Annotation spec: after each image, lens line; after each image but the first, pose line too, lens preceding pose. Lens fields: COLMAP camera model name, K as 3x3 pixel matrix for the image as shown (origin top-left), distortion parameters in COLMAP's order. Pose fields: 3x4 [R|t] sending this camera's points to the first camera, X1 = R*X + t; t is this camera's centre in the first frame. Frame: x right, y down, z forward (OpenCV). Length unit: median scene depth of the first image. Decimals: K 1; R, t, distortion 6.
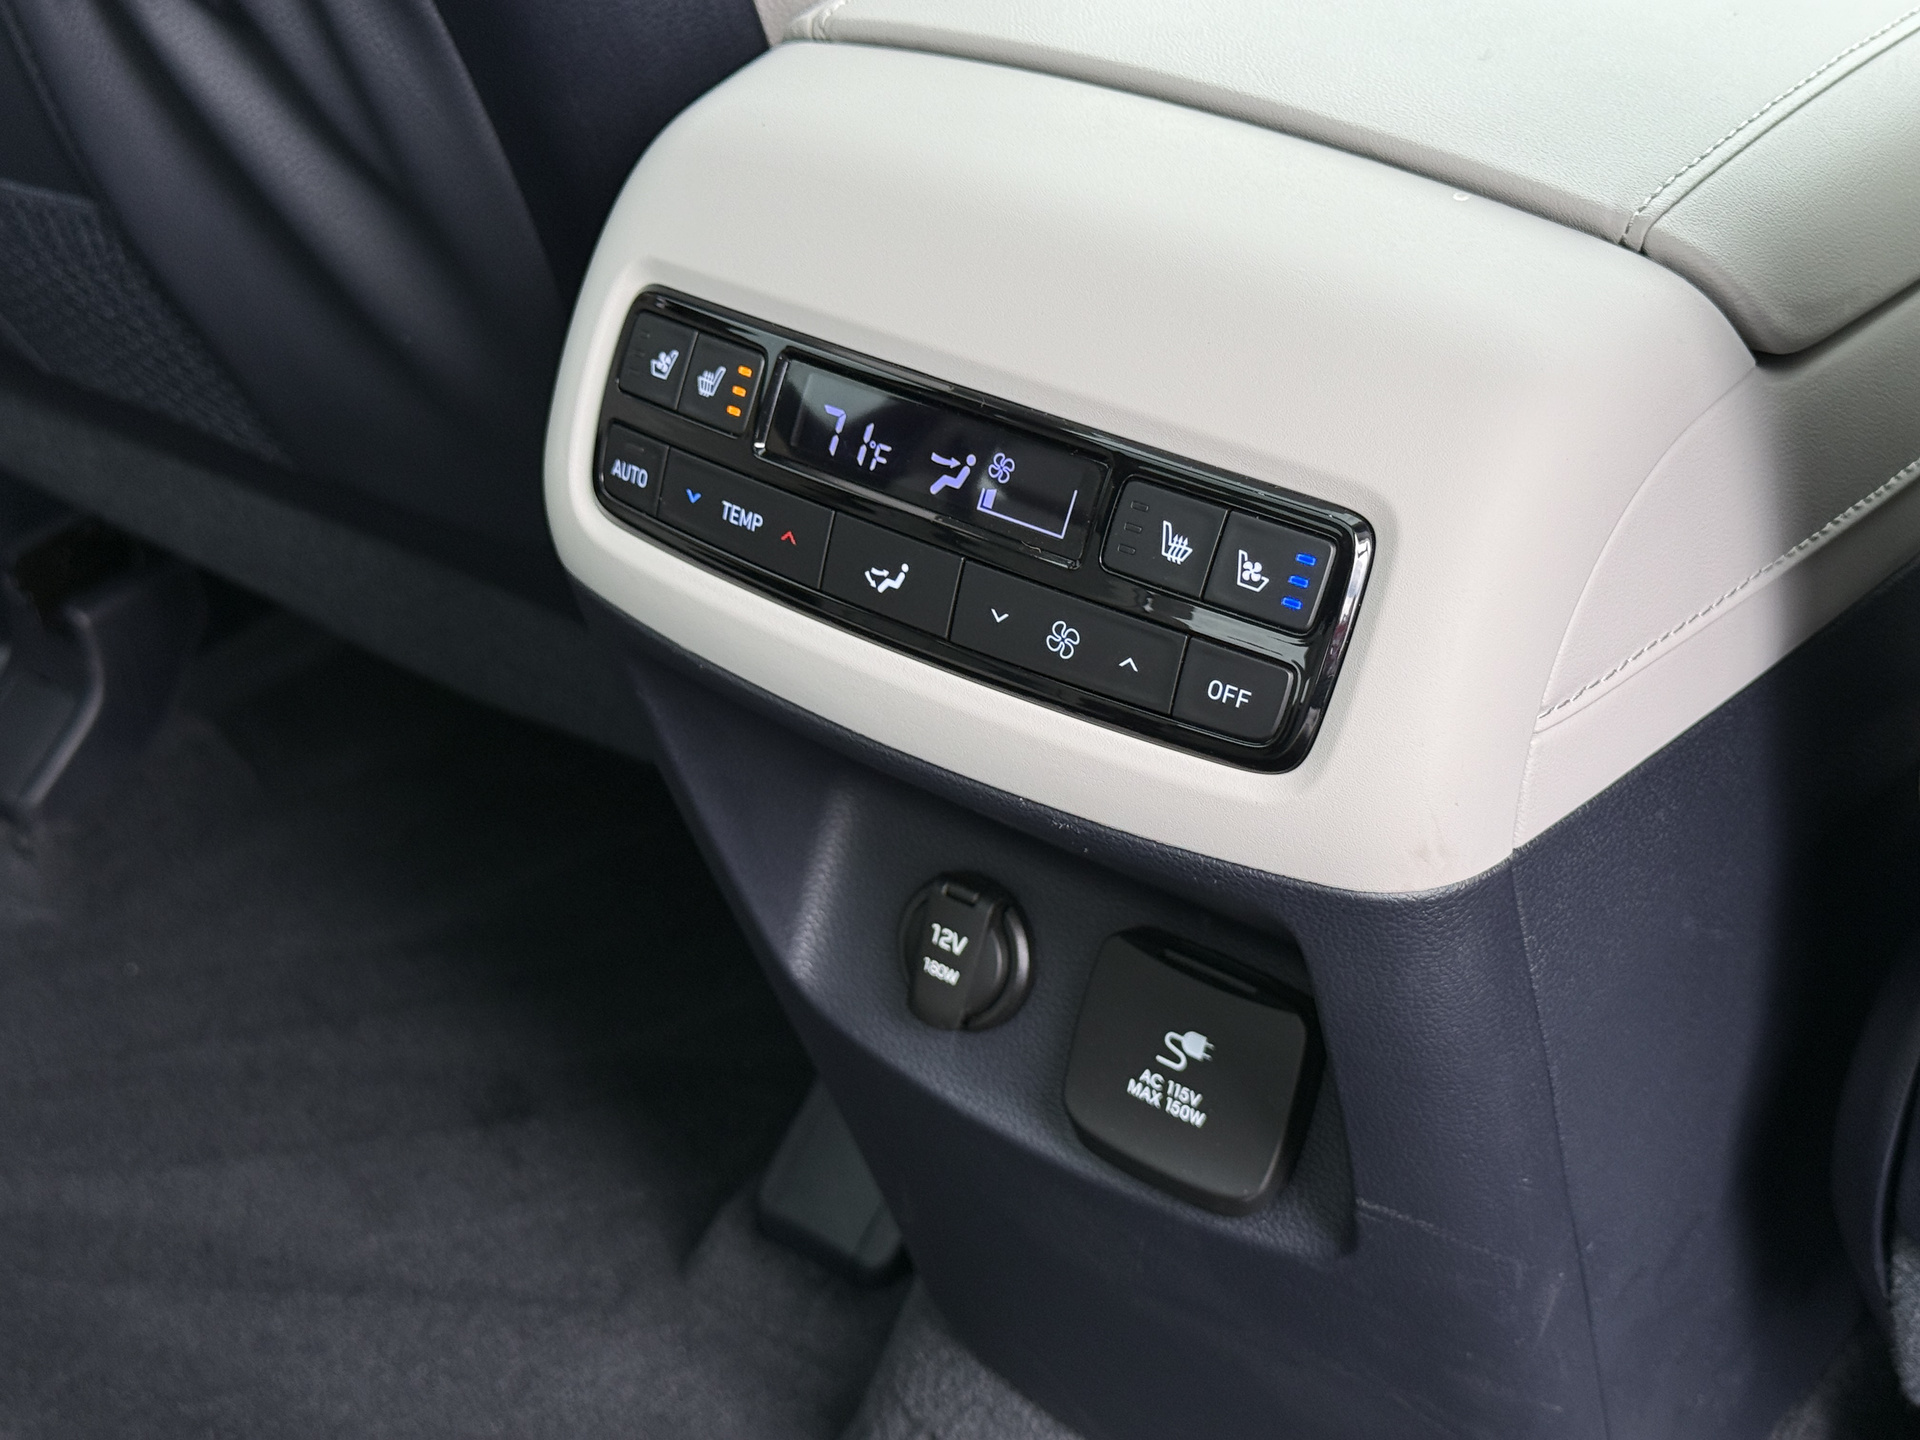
lens RADIAL K [[2709.2, 0, 972.0], [0, 2709.2, 722.6], [0, 0, 1]] dist [0.107062, 0.000000]
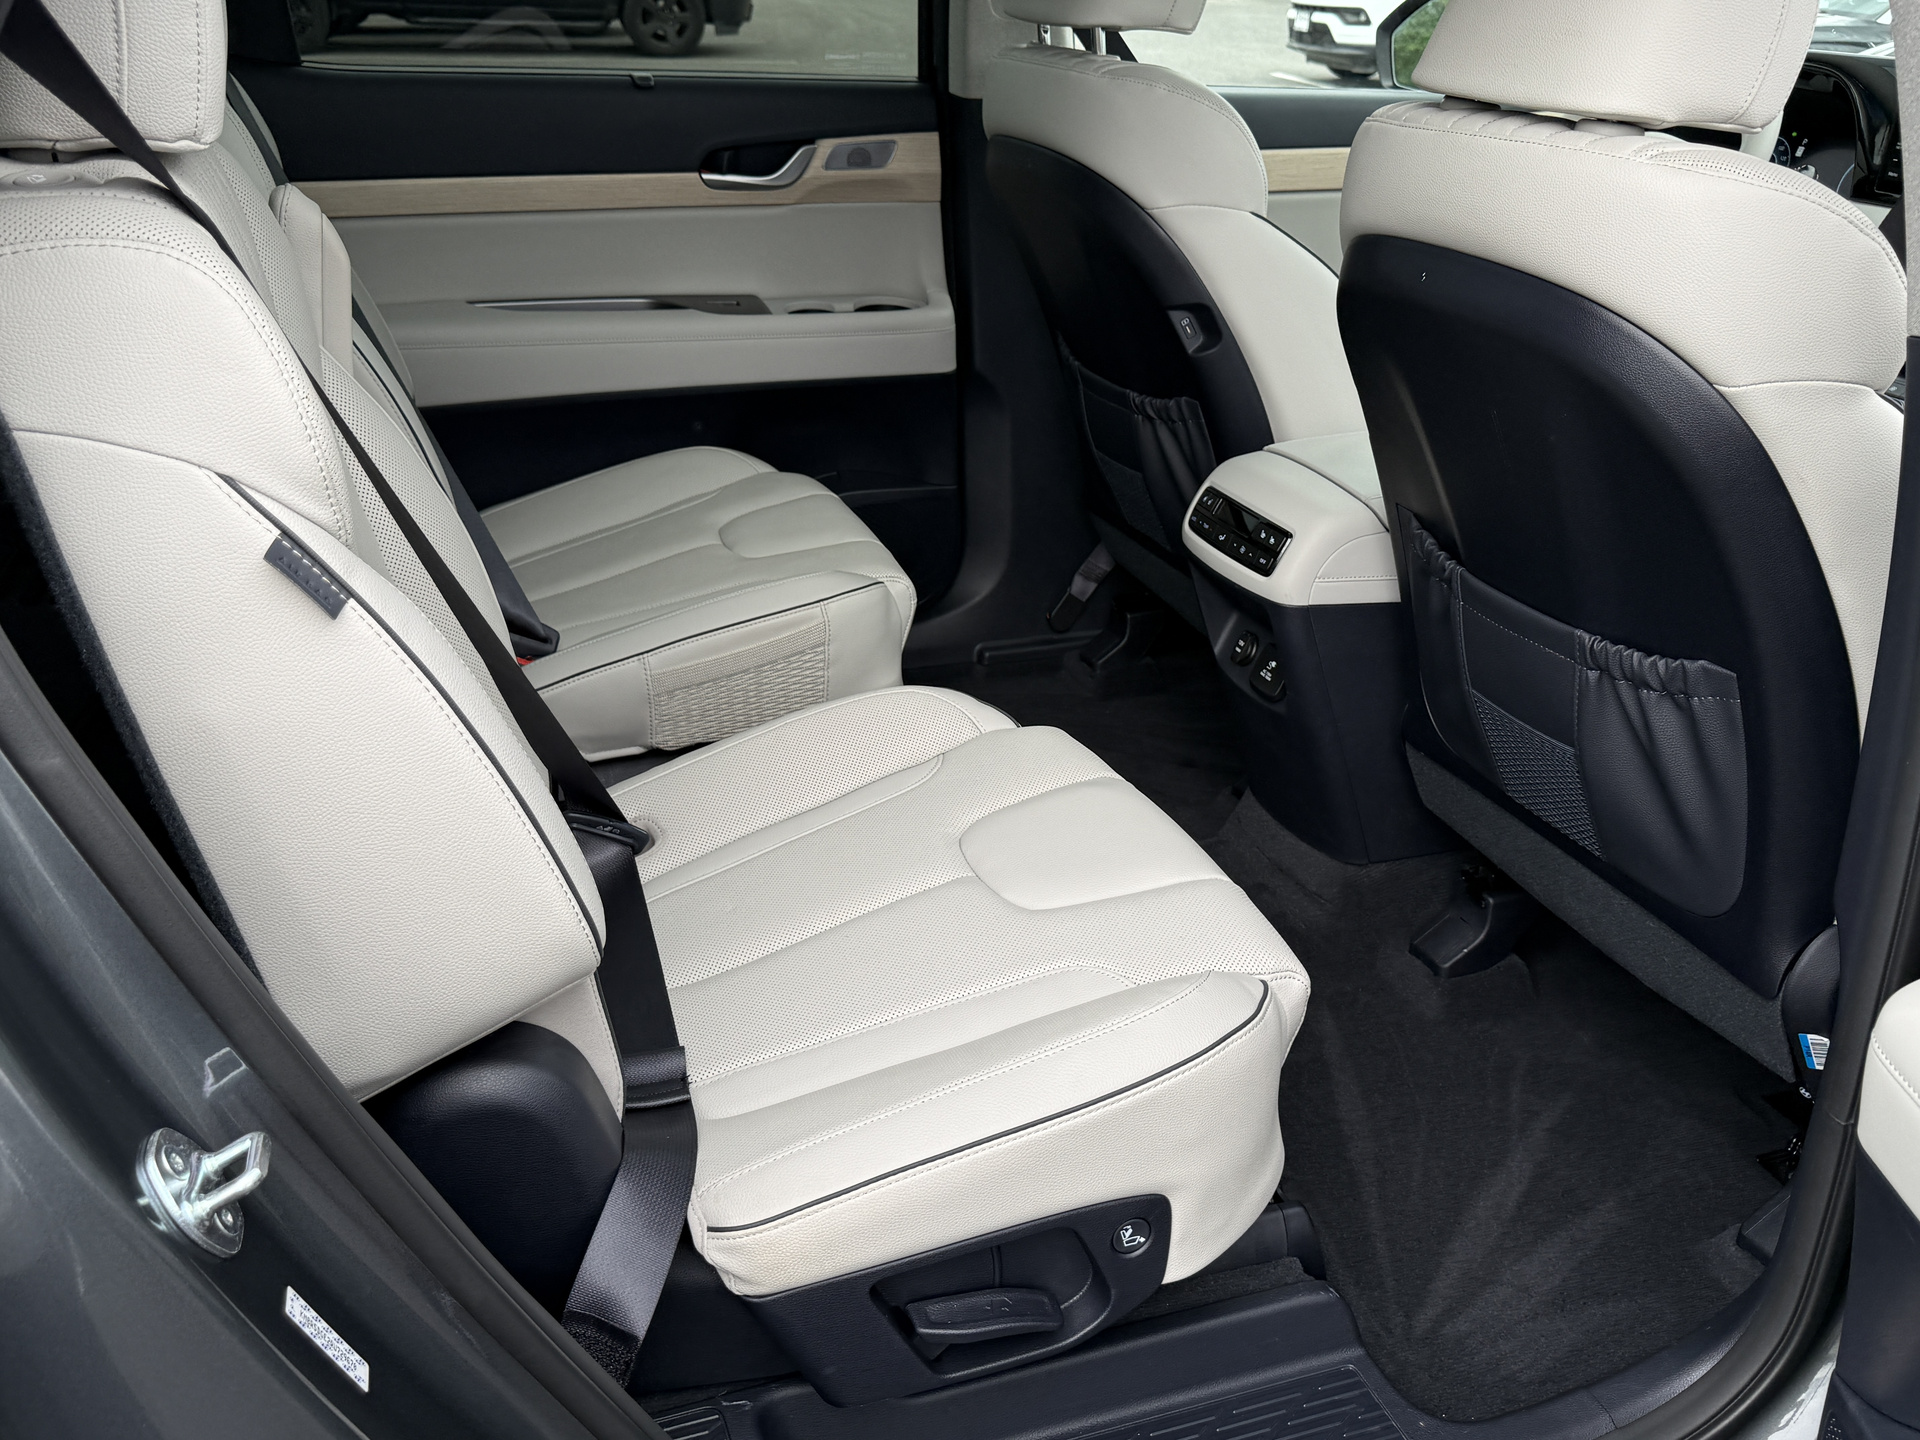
lens RADIAL K [[1751.2, 0, 968.4], [0, 1751.2, 732.4], [0, 0, 1]] dist [0.091062, -0.122660]
pose [[0.847494, 0.256640, -0.464639, 1.271589], [-0.325263, 0.942840, -0.072504, 0.734055], [0.419473, 0.212577, 0.882527, -2.230439]]
